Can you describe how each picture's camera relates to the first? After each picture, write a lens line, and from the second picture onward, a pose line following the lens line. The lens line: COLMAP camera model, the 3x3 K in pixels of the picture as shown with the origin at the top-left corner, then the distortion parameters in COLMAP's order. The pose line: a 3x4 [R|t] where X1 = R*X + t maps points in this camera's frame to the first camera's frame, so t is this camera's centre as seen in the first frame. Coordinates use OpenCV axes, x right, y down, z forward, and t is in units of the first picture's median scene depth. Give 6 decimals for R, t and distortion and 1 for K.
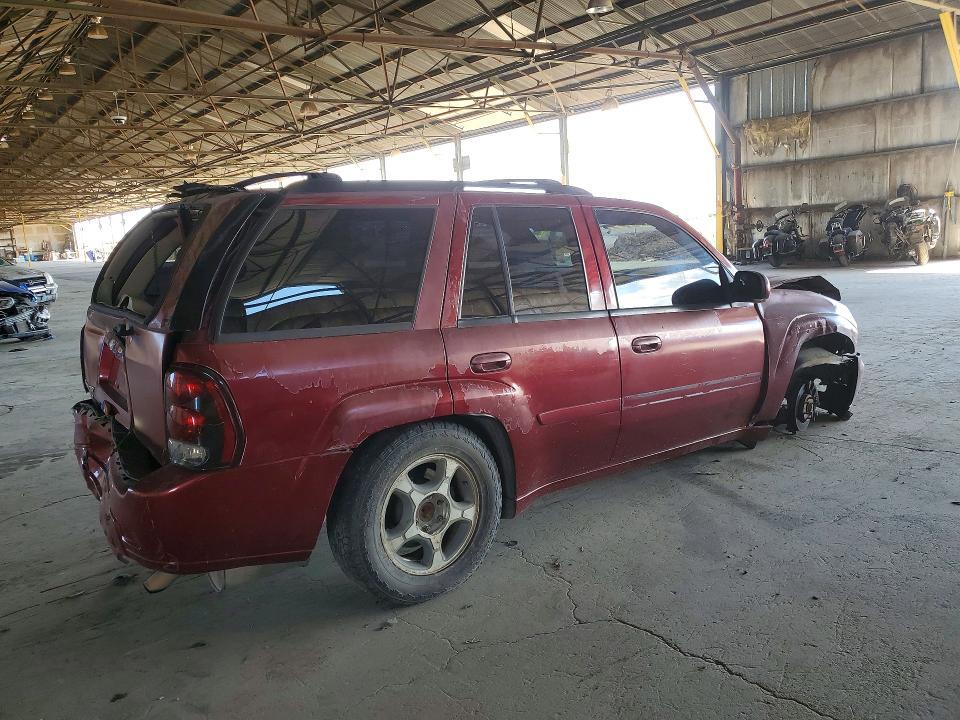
lens RADIAL K [[753.3, 0, 480.0], [0, 753.3, 360.0], [0, 0, 1]] dist [0.003010, 0.008193]
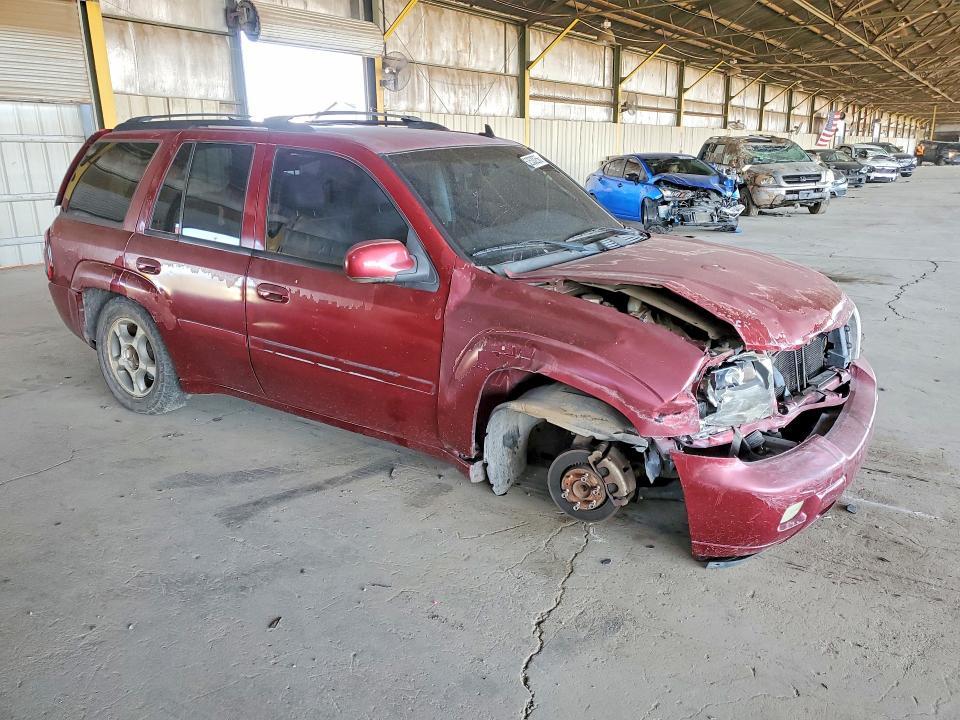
lens RADIAL K [[753.3, 0, 480.0], [0, 753.3, 360.0], [0, 0, 1]] dist [0.003010, 0.008193]
pose [[0.329036, 0.301901, -0.894758, 1.189183], [-0.172000, 0.950828, 0.257569, -0.233317], [0.928521, 0.069149, 0.364784, 0.867929]]
